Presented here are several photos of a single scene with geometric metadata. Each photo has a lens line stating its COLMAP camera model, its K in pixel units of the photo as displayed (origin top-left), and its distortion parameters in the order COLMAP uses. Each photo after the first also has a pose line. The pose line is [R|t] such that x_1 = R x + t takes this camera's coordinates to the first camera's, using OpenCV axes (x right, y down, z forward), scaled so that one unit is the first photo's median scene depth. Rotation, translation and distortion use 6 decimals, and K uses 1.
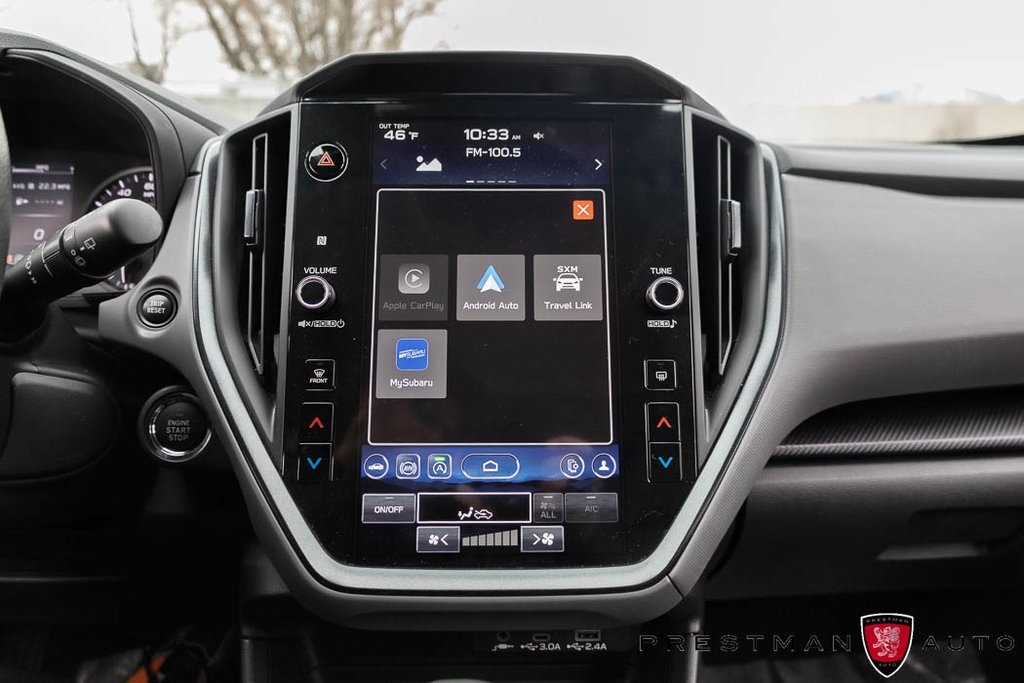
lens RADIAL K [[685.1, 0, 507.5], [0, 685.1, 334.4], [0, 0, 1]] dist [0.016932, -0.003015]
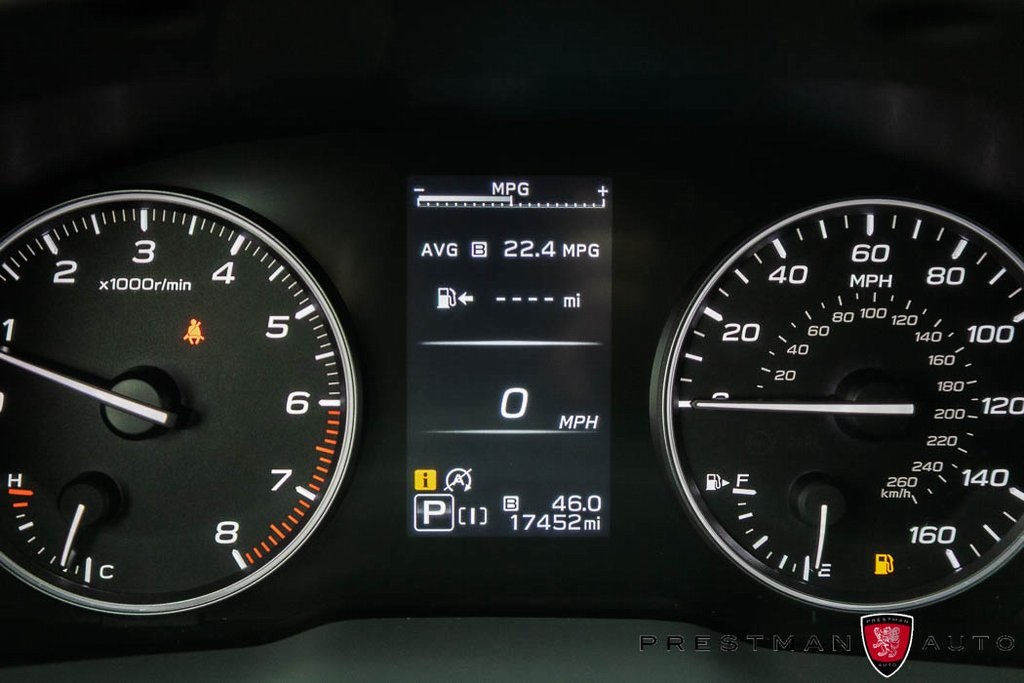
lens RADIAL K [[1420.6, 0, 511.1], [0, 1420.6, 344.5], [0, 0, 1]] dist [0.041246, 0.000000]
pose [[0.999469, -0.000589, 0.032581, -0.917656], [-0.004069, 0.989757, 0.142702, -0.348367], [-0.032331, -0.142759, 0.989229, 0.457708]]
